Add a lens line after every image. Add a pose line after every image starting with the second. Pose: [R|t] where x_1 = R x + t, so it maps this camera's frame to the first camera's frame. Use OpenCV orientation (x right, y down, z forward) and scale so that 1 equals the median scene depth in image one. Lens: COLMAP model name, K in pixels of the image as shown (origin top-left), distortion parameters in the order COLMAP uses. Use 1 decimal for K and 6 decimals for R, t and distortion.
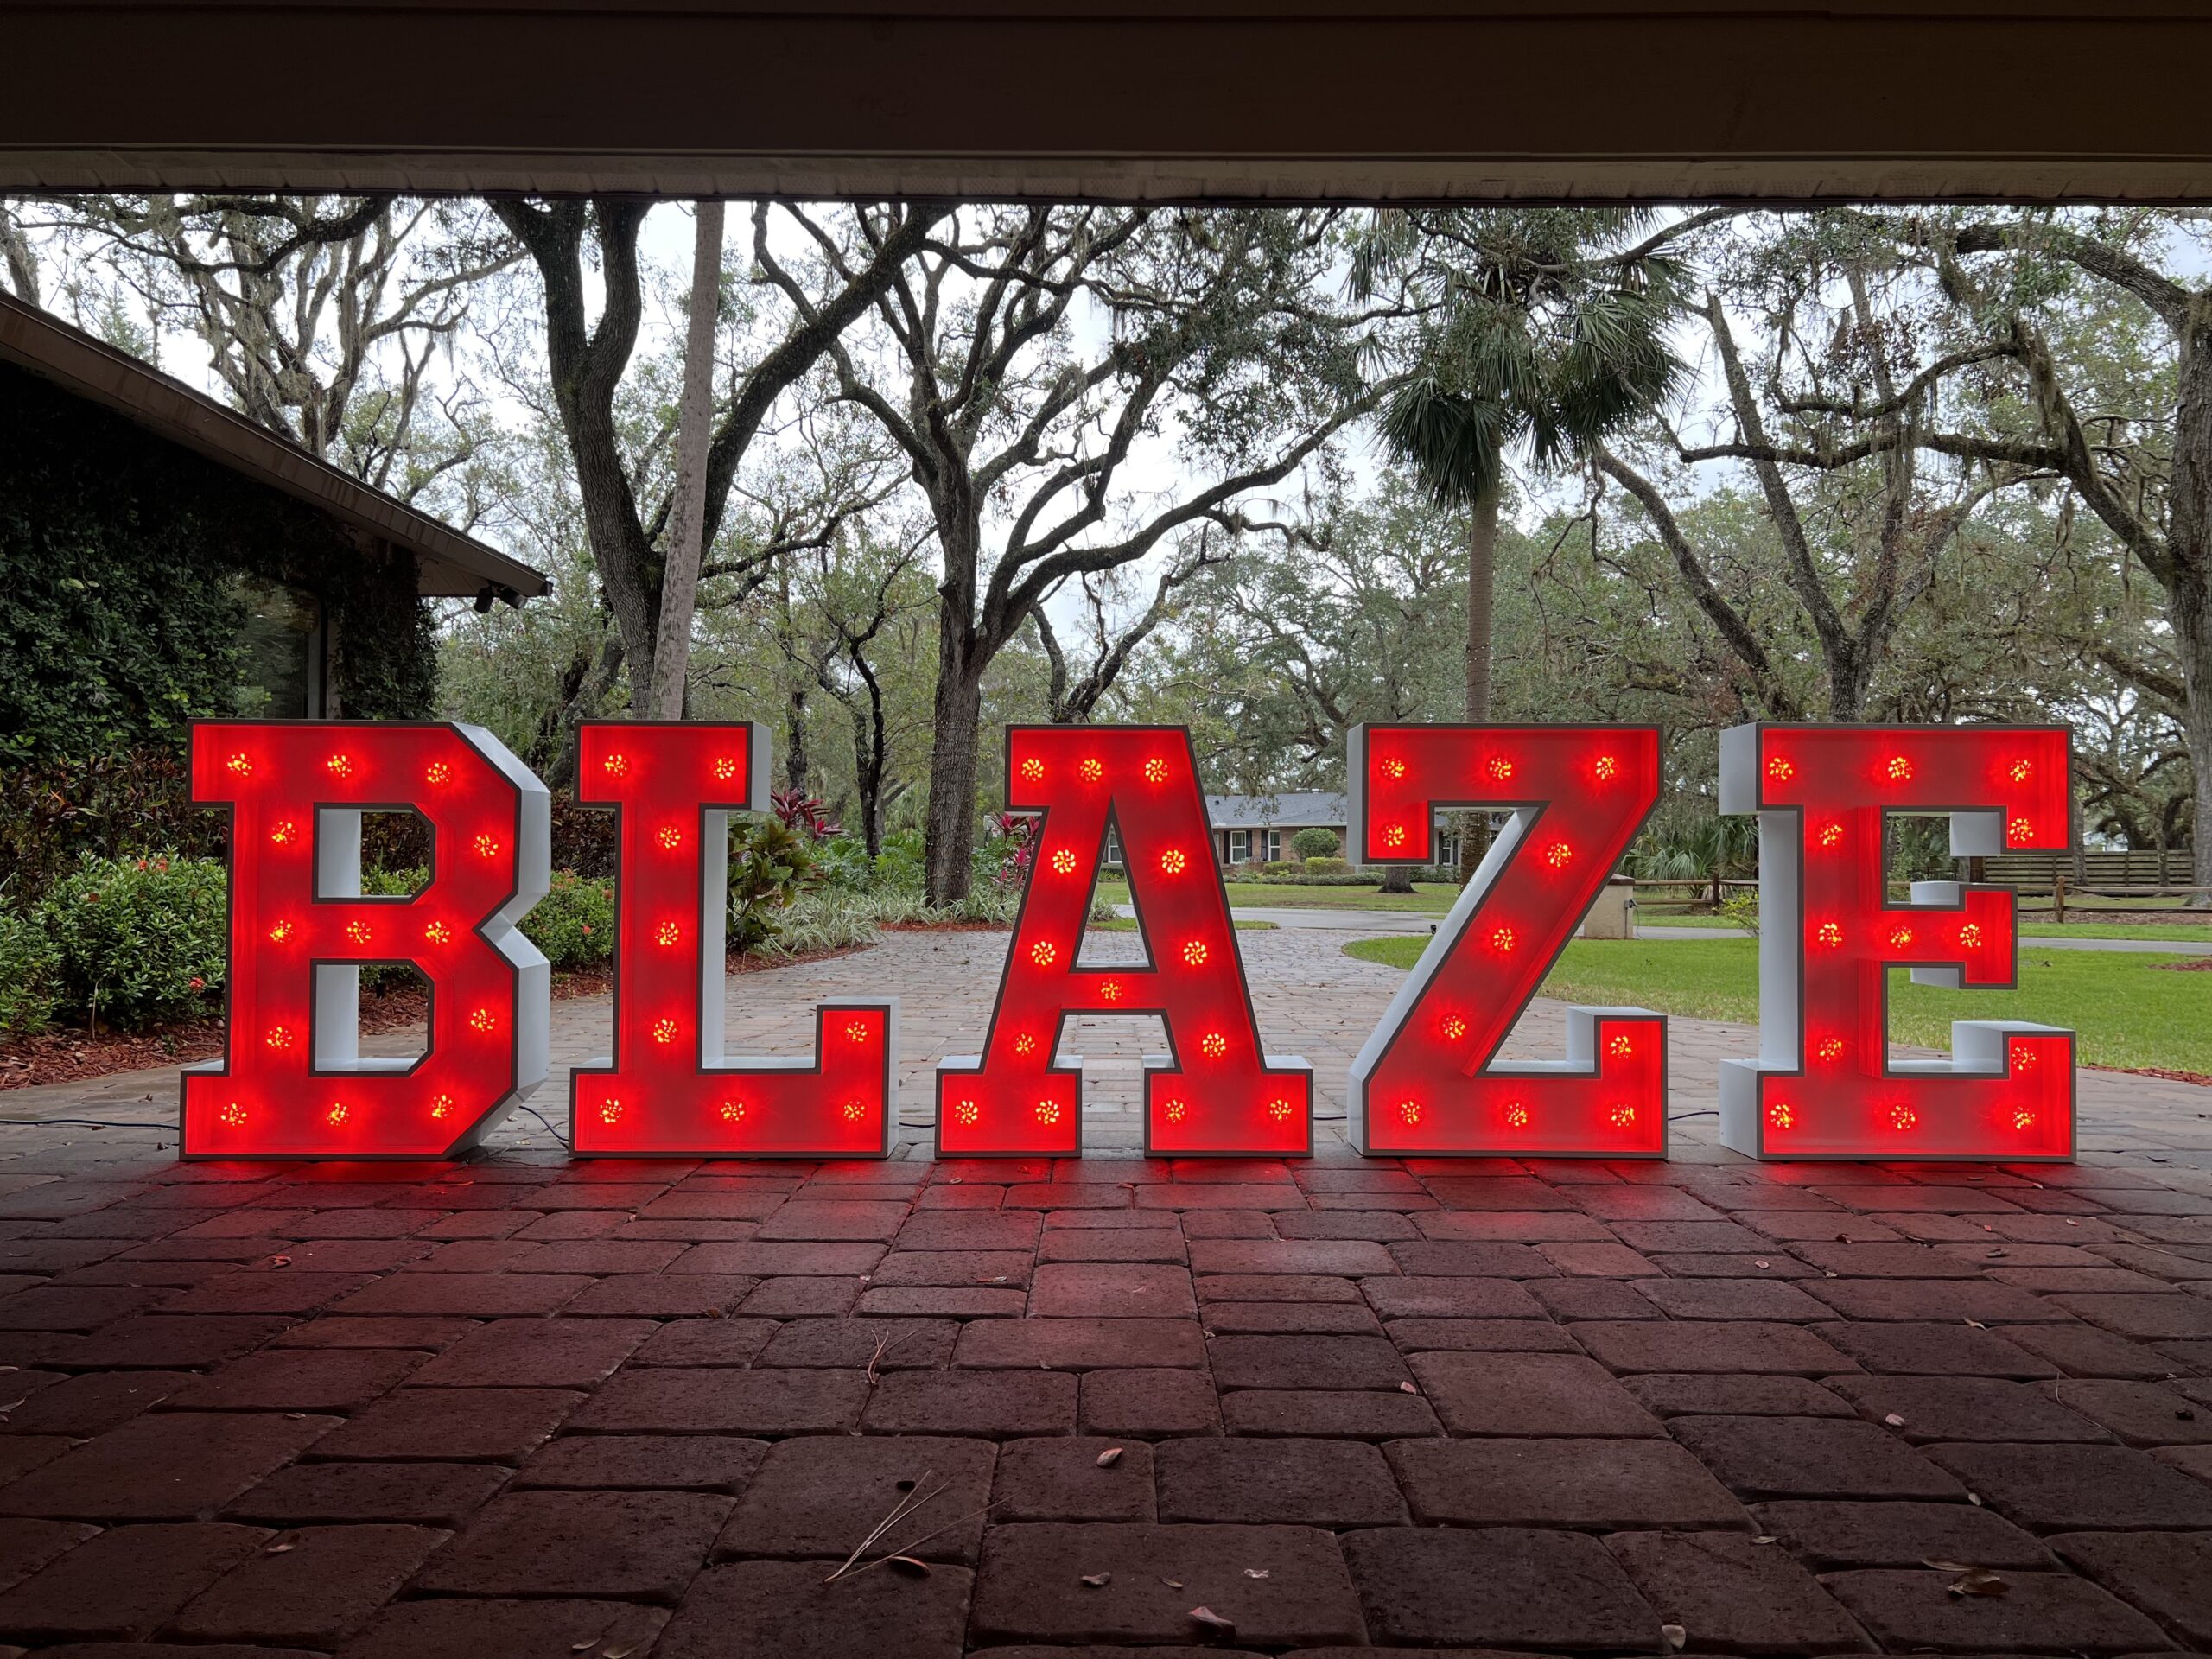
lens RADIAL K [[1666.7, 0, 1106.0], [0, 1666.7, 829.5], [0, 0, 1]] dist [0.008786, -0.266700]
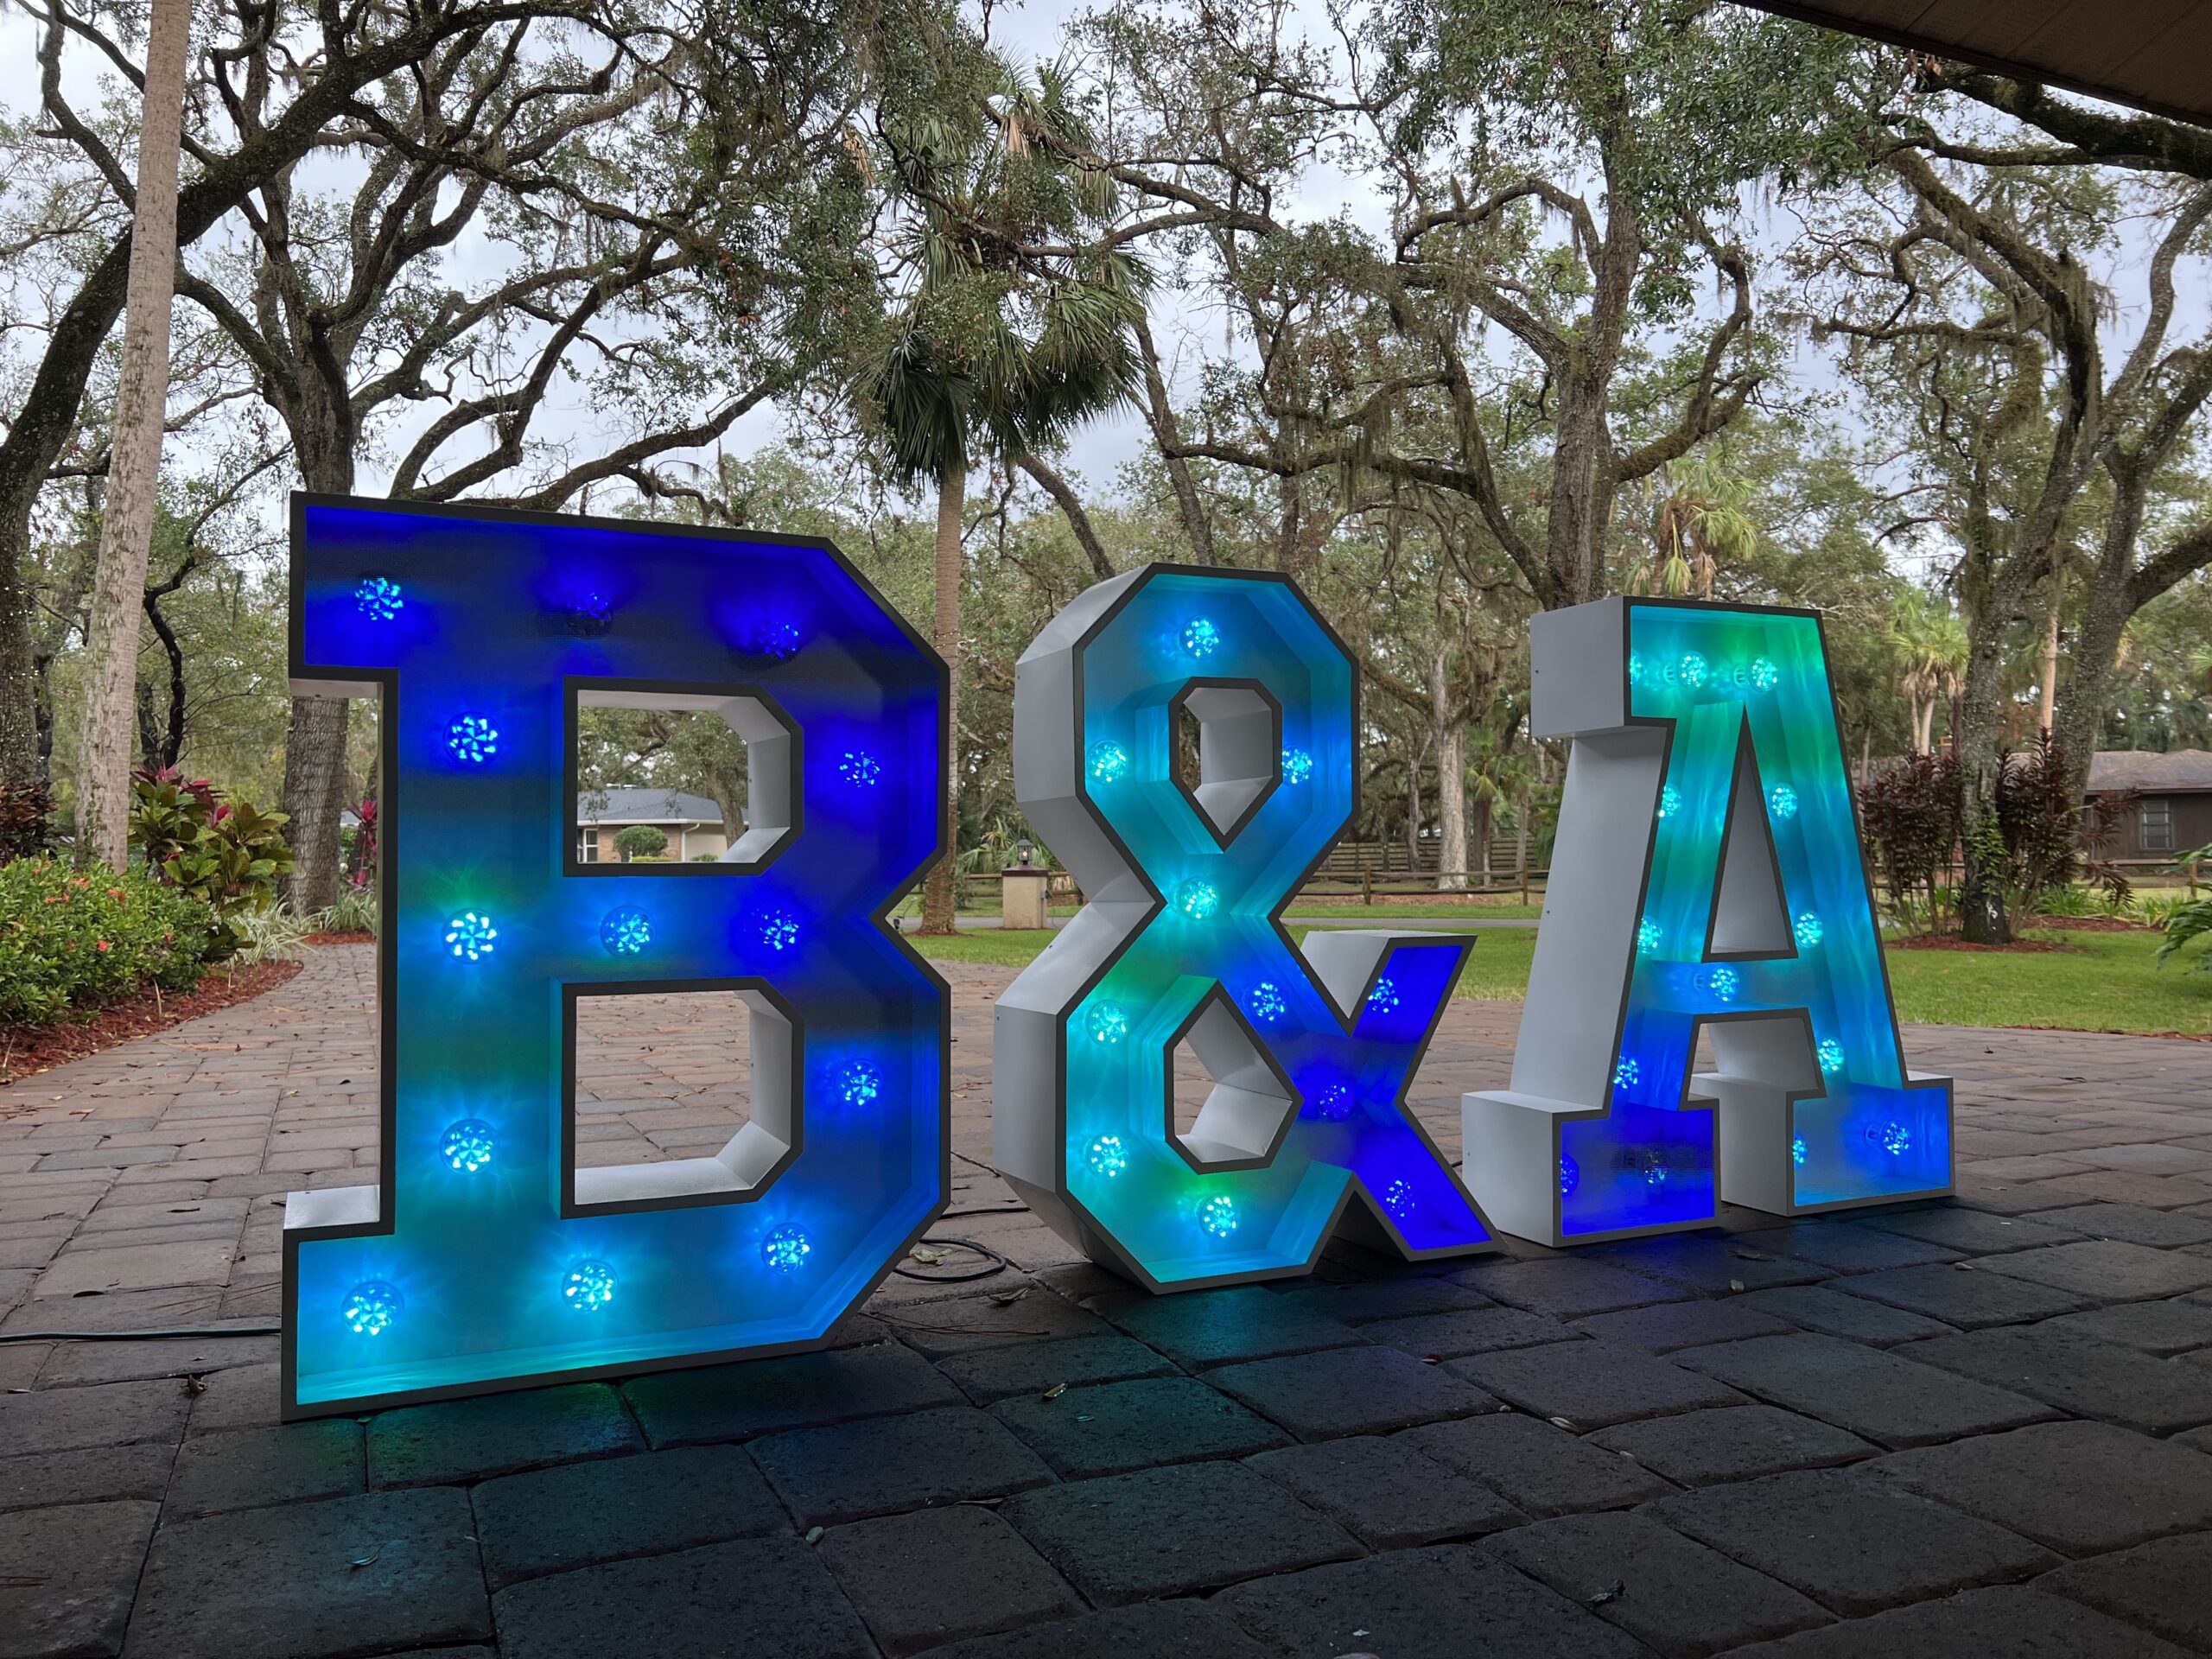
lens RADIAL K [[1637.3, 0, 1106.0], [0, 1637.3, 829.5], [0, 0, 1]] dist [-0.060004, -0.009201]
pose [[0.880860, -0.001665, 0.473374, -0.126186], [0.003125, 0.999992, -0.002298, 0.006989], [-0.473366, 0.003503, 0.880859, 0.103982]]
